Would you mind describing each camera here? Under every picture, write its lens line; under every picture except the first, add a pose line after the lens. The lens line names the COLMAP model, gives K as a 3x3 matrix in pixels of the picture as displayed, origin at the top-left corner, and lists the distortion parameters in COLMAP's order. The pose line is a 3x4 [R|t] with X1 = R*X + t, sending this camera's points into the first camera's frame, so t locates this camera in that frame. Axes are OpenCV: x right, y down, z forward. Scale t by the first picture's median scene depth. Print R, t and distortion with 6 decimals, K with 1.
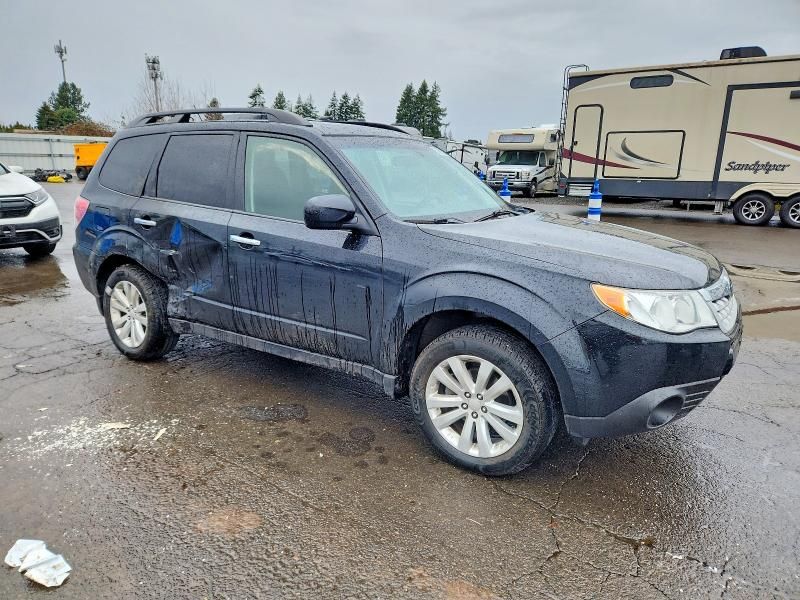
lens RADIAL K [[550.3, 0, 400.0], [0, 550.3, 300.0], [0, 0, 1]] dist [0.027559, -0.002911]
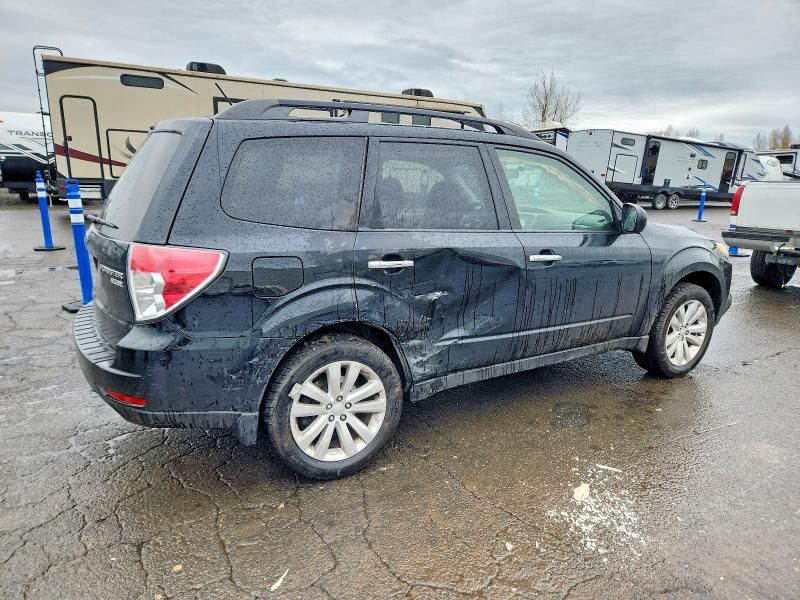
lens RADIAL K [[536.5, 0, 400.0], [0, 536.5, 300.0], [0, 0, 1]] dist [0.037930, 0.000469]
pose [[0.439994, -0.216076, 0.871617, -0.991308], [0.205494, 0.969091, 0.136507, -0.175085], [-0.874173, 0.119050, 0.470796, 0.627486]]
